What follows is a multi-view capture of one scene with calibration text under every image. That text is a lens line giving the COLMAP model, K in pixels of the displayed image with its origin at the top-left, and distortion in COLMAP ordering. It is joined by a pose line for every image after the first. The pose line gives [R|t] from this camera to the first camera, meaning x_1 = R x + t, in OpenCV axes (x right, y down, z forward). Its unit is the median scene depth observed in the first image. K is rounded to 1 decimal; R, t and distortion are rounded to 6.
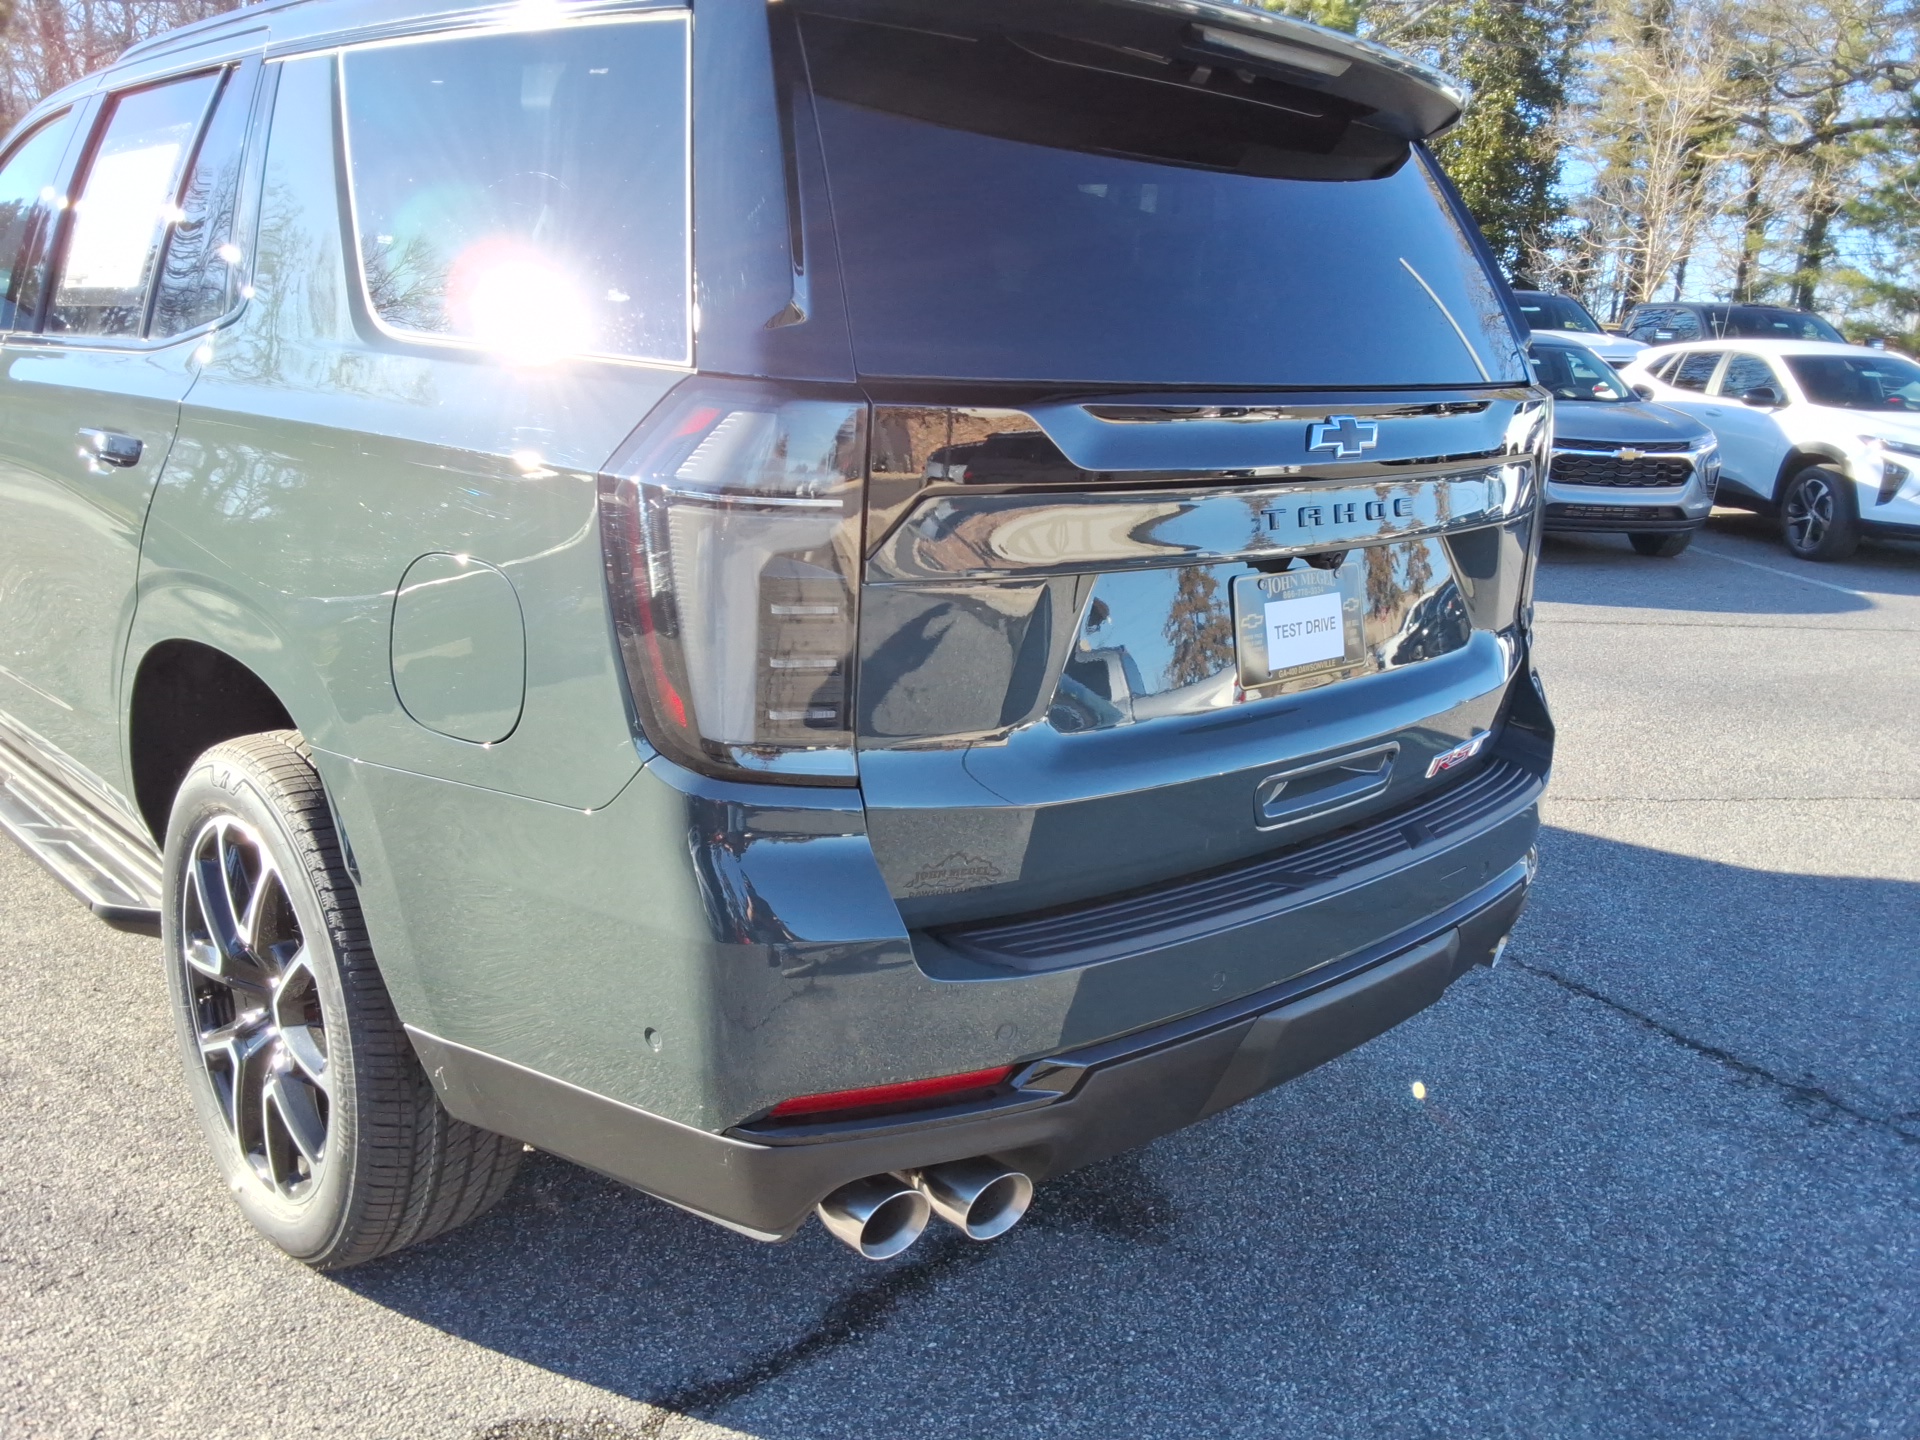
lens RADIAL K [[1543.1, 0, 969.9], [0, 1543.1, 700.5], [0, 0, 1]] dist [0.099053, -0.153131]
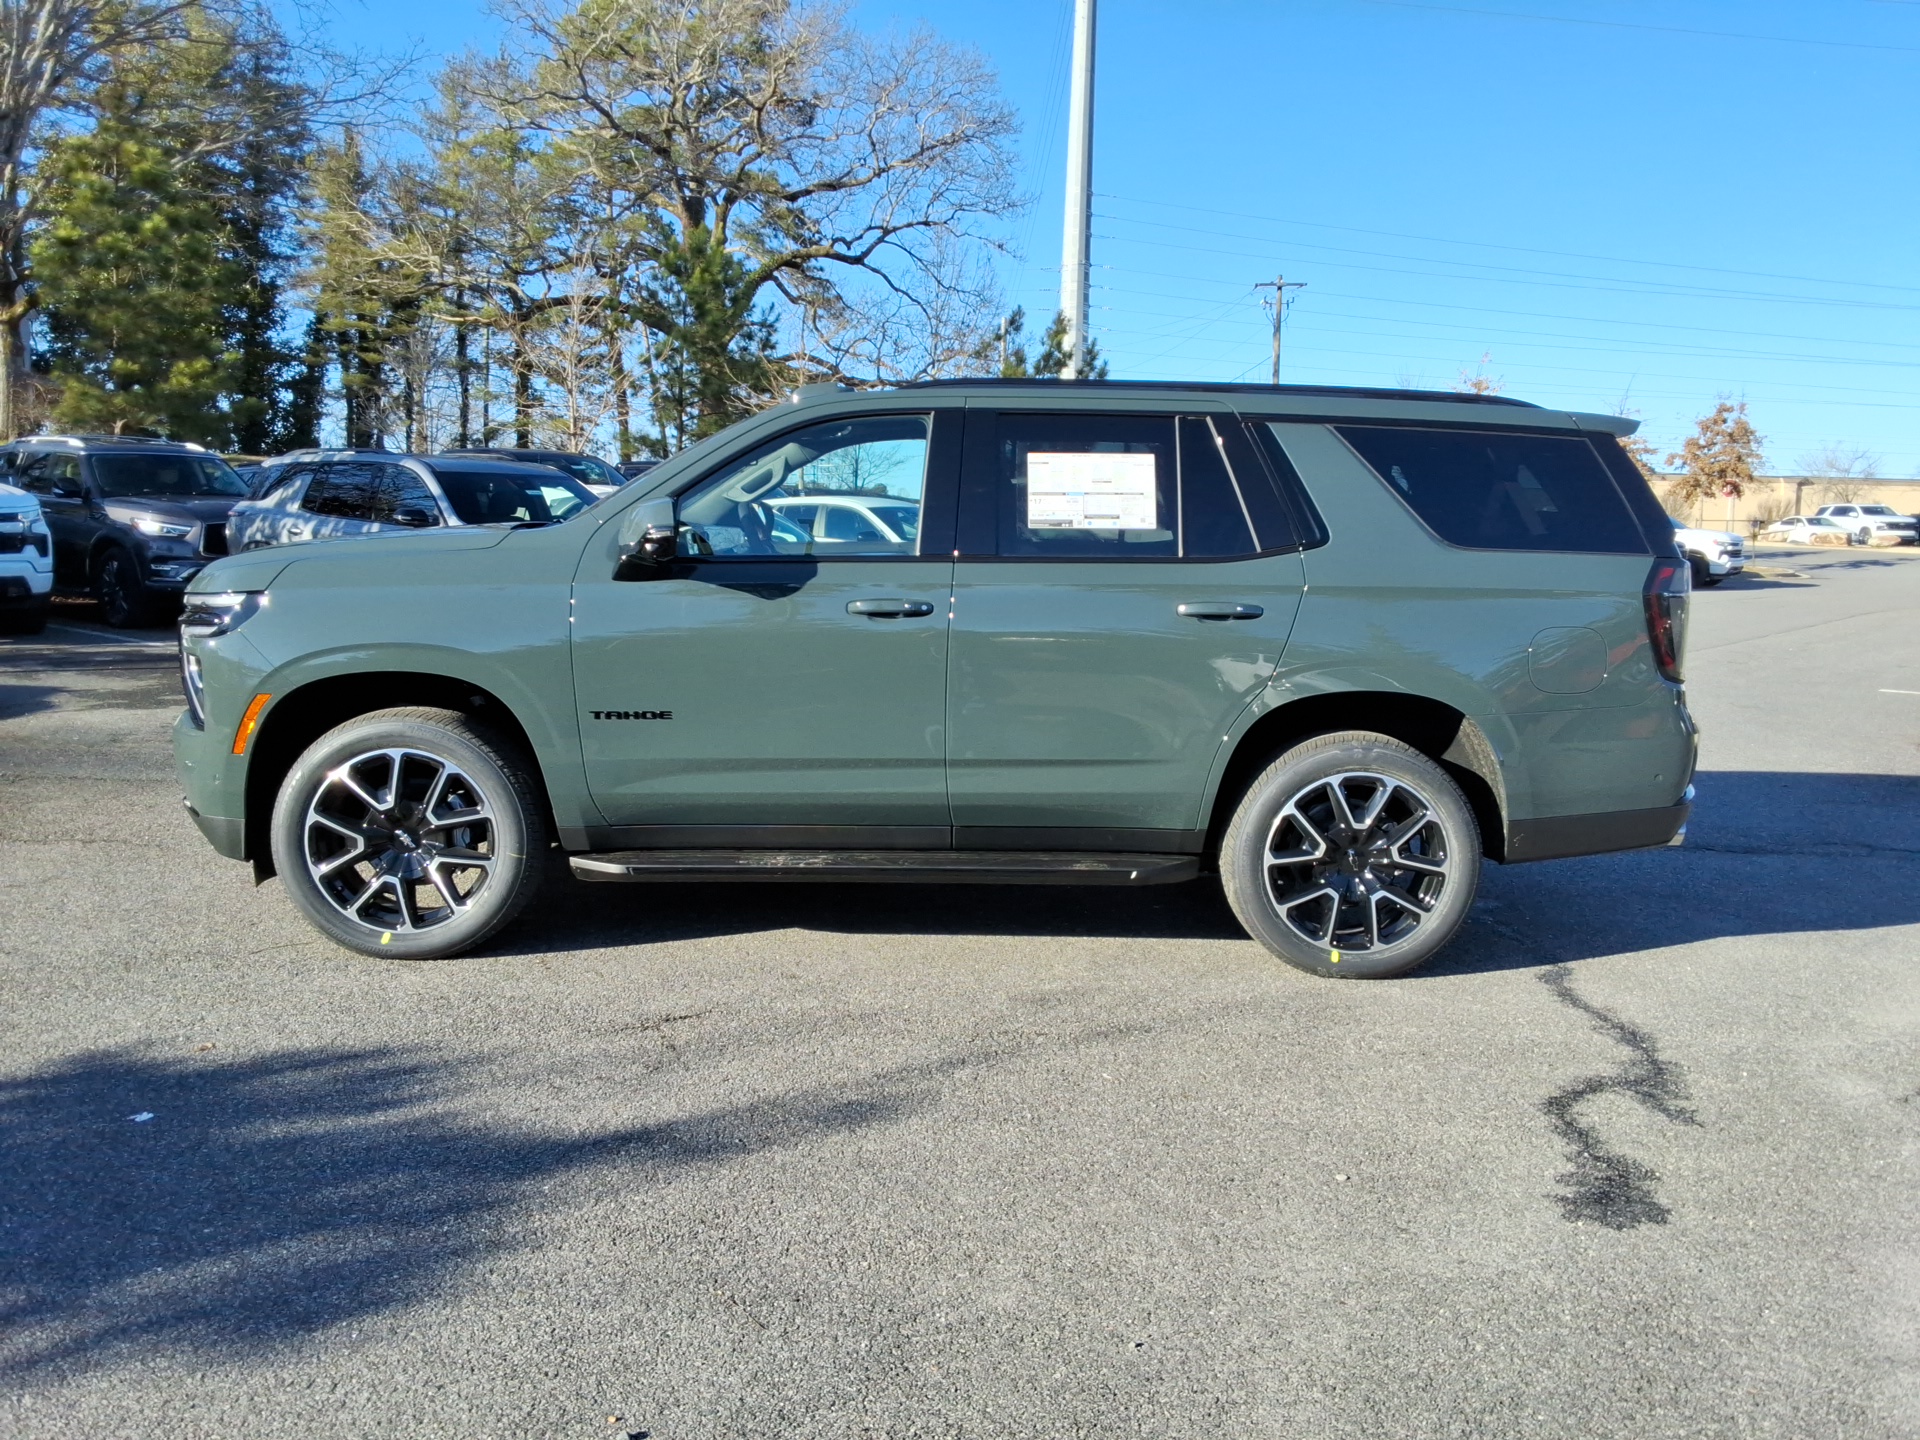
lens RADIAL K [[1543.1, 0, 962.7], [0, 1543.1, 708.6], [0, 0, 1]] dist [0.099053, -0.153131]
pose [[0.684493, -0.119864, 0.719098, -2.251553], [0.174151, 0.984718, -0.001632, -0.094033], [-0.707913, 0.126349, 0.694906, -0.120503]]
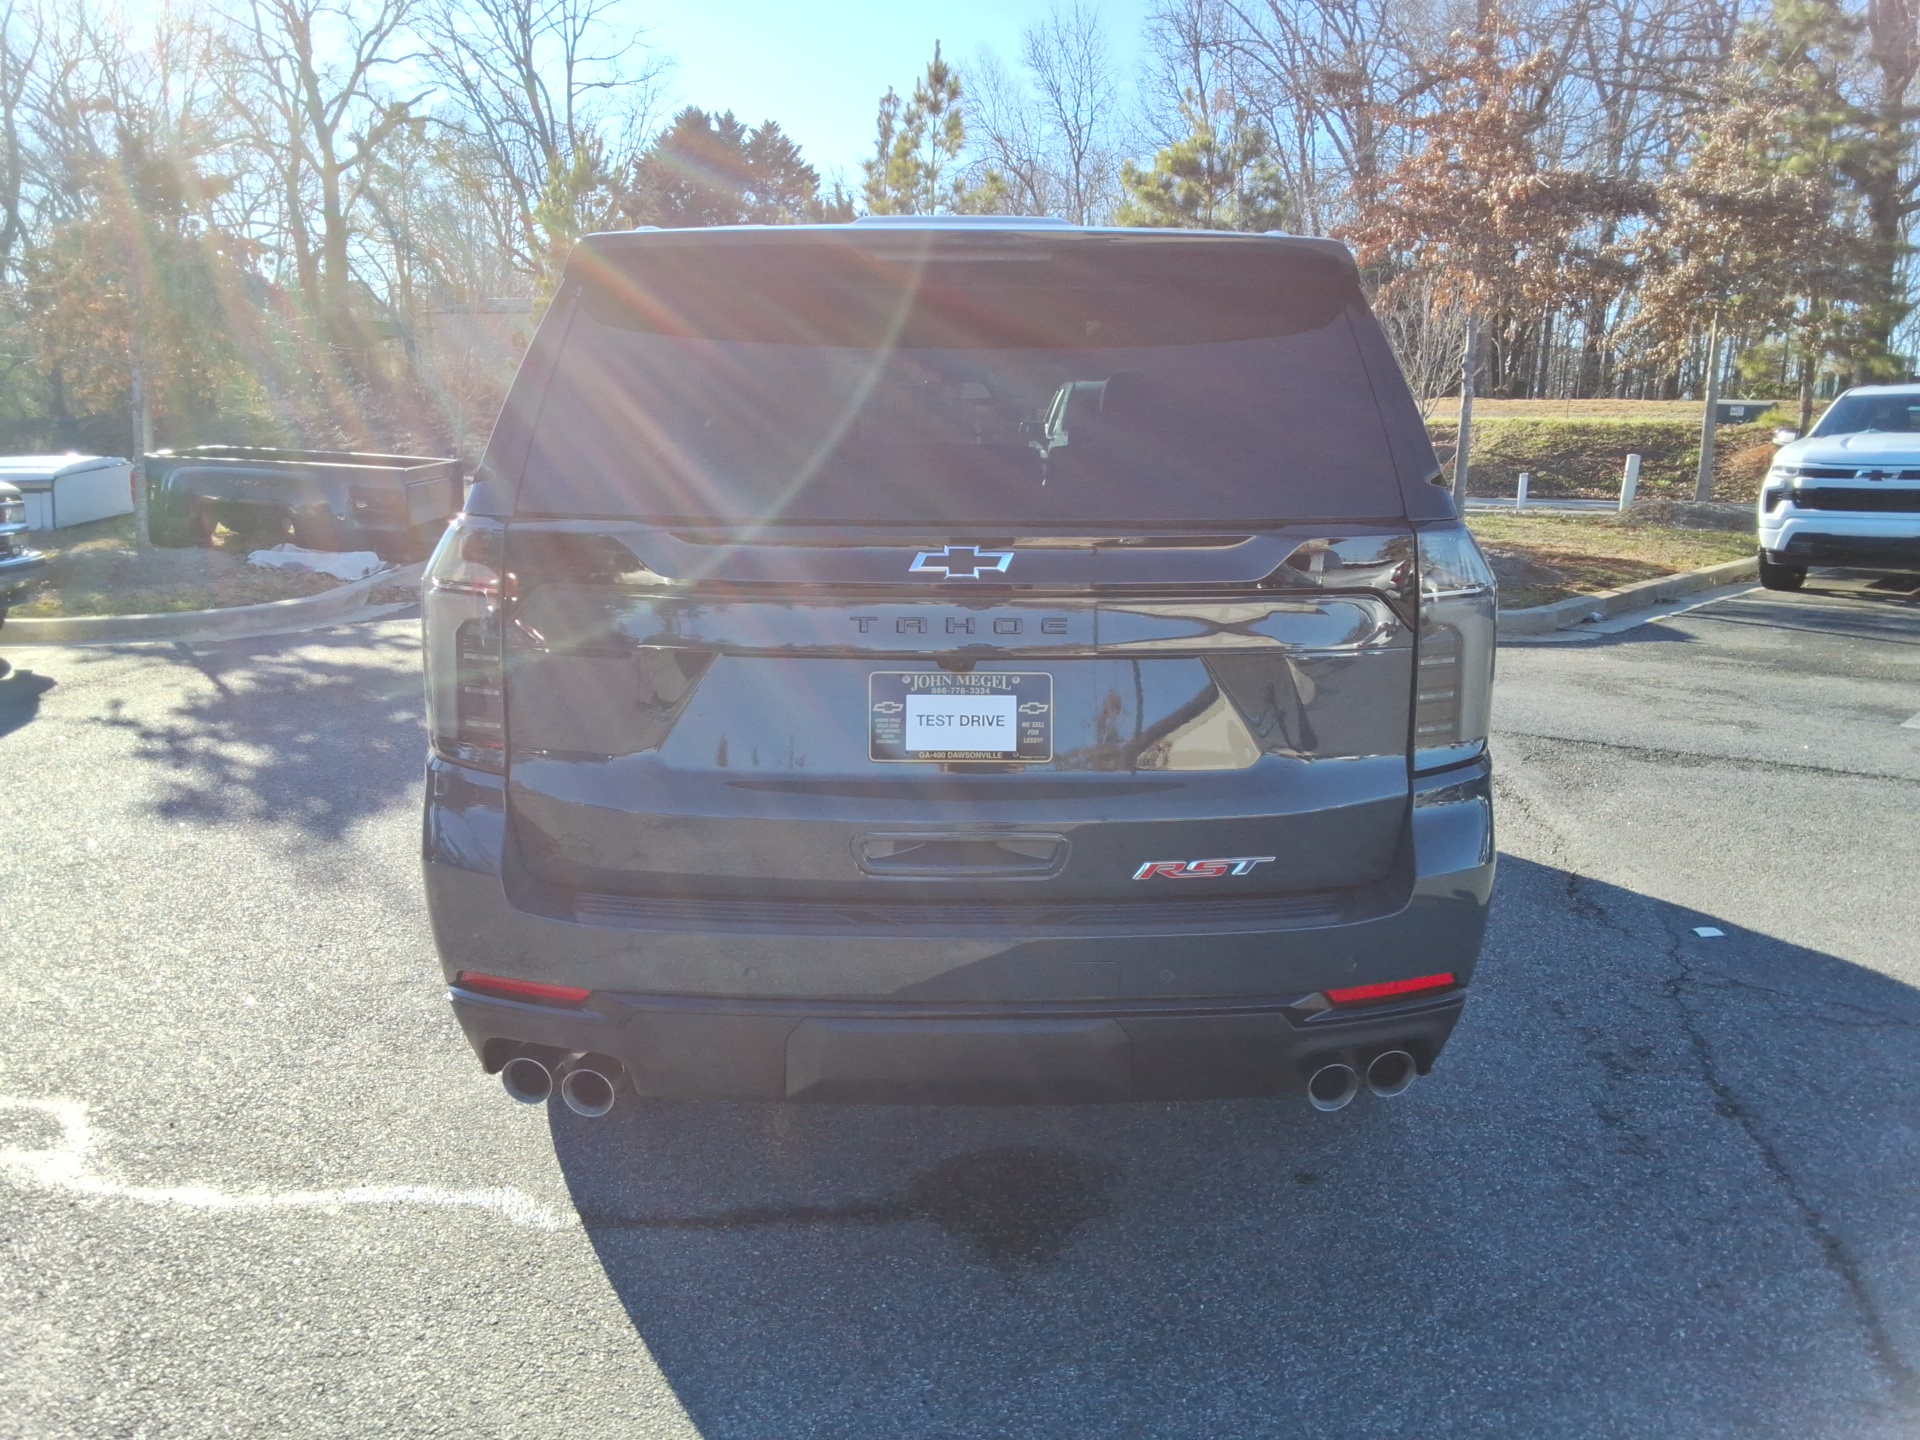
lens RADIAL K [[1543.1, 0, 974.2], [0, 1543.1, 709.9], [0, 0, 1]] dist [0.099053, -0.153131]
pose [[0.717444, 0.085414, -0.691360, 0.950114], [-0.136989, 0.990375, -0.019801, -0.030437], [0.683014, 0.108915, 0.722239, 0.142345]]
